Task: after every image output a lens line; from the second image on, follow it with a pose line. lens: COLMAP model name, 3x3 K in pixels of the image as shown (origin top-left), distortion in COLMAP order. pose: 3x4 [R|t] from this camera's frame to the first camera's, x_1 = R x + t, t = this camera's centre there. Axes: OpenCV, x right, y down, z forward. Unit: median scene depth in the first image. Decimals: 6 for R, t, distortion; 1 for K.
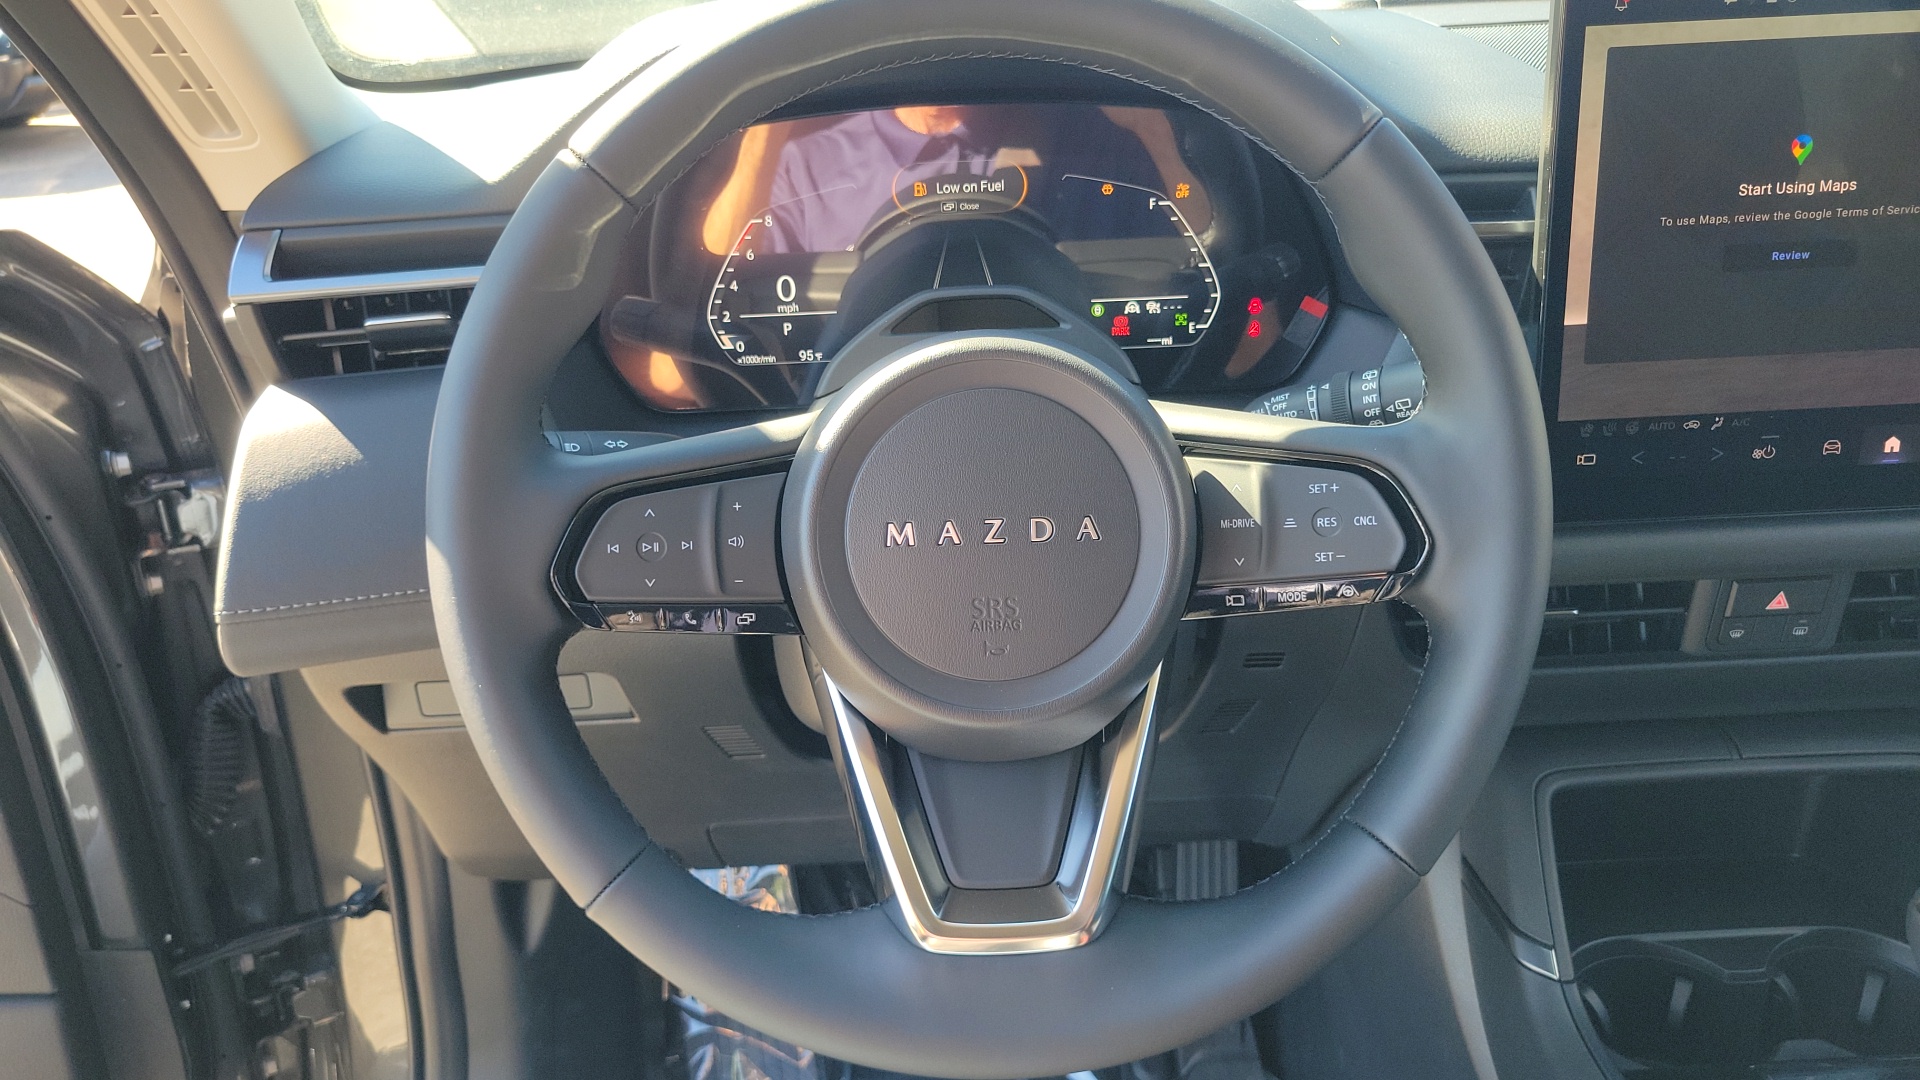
lens RADIAL K [[1456.4, 0, 950.2], [0, 1456.4, 552.7], [0, 0, 1]] dist [0.026604, -0.015551]
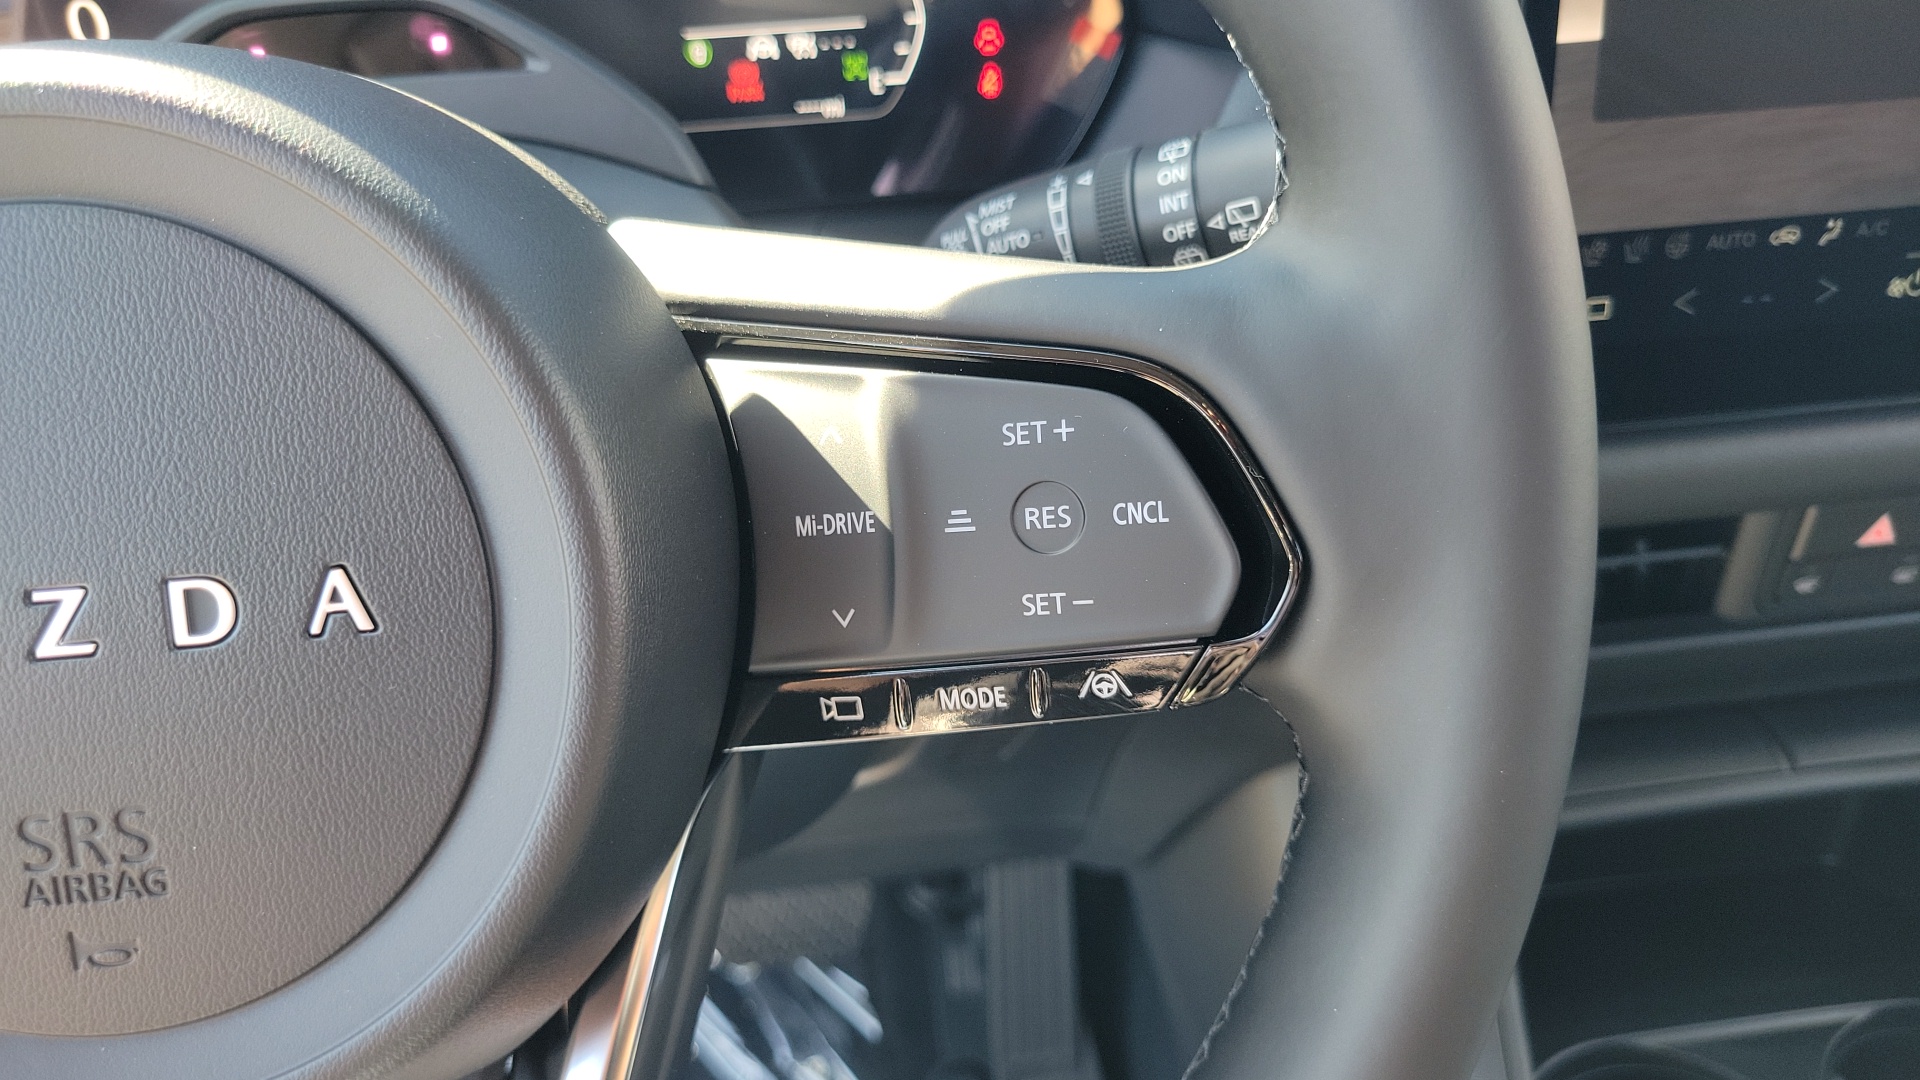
lens RADIAL K [[1489.4, 0, 960.0], [0, 1489.4, 540.0], [0, 0, 1]] dist [-0.006438, -0.000990]
pose [[0.995663, -0.049592, 0.078720, 0.170712], [0.041018, 0.993410, 0.107024, -0.050184], [-0.083509, -0.103331, 0.991135, 0.505185]]
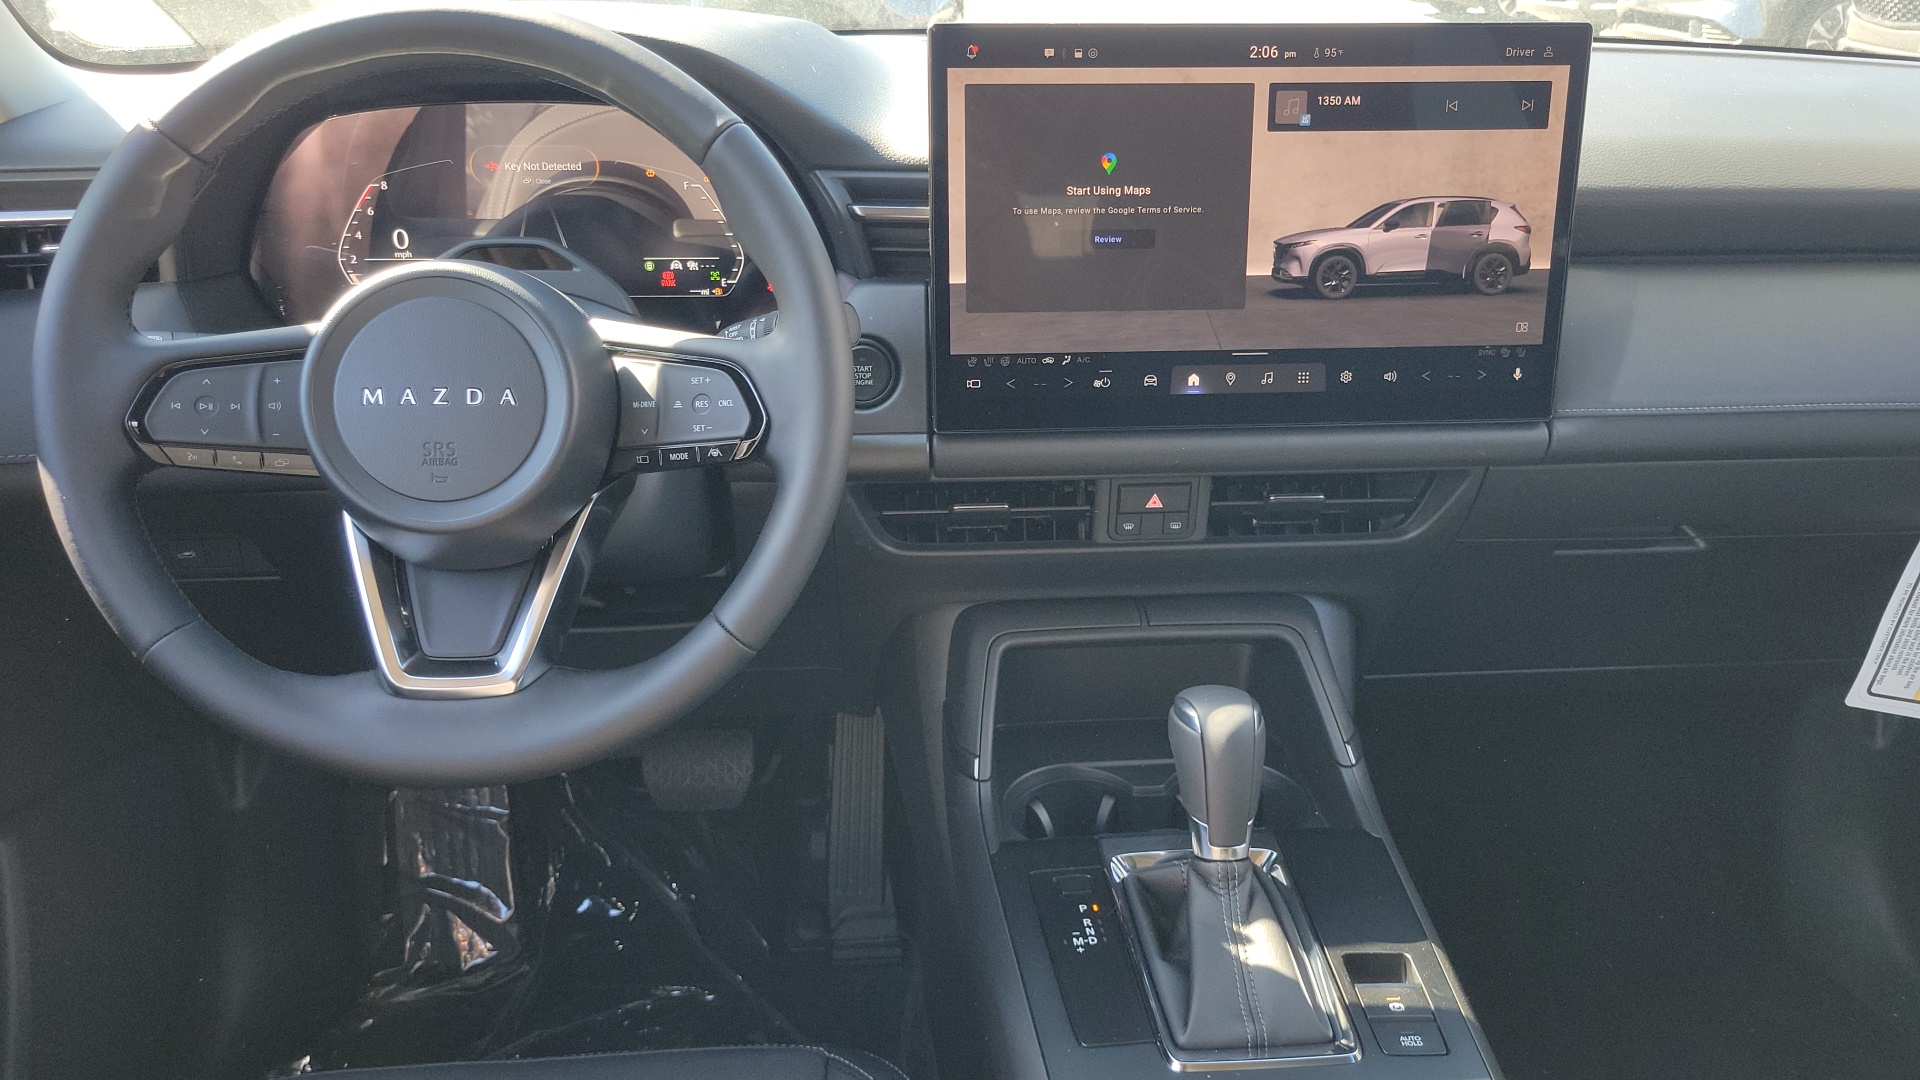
lens RADIAL K [[1455.1, 0, 983.3], [0, 1455.1, 538.4], [0, 0, 1]] dist [0.026088, -0.010854]
pose [[0.997361, 0.023854, 0.068578, 0.370654], [-0.022698, 0.999588, -0.017590, 0.109367], [-0.068969, 0.015987, 0.997491, -0.369966]]
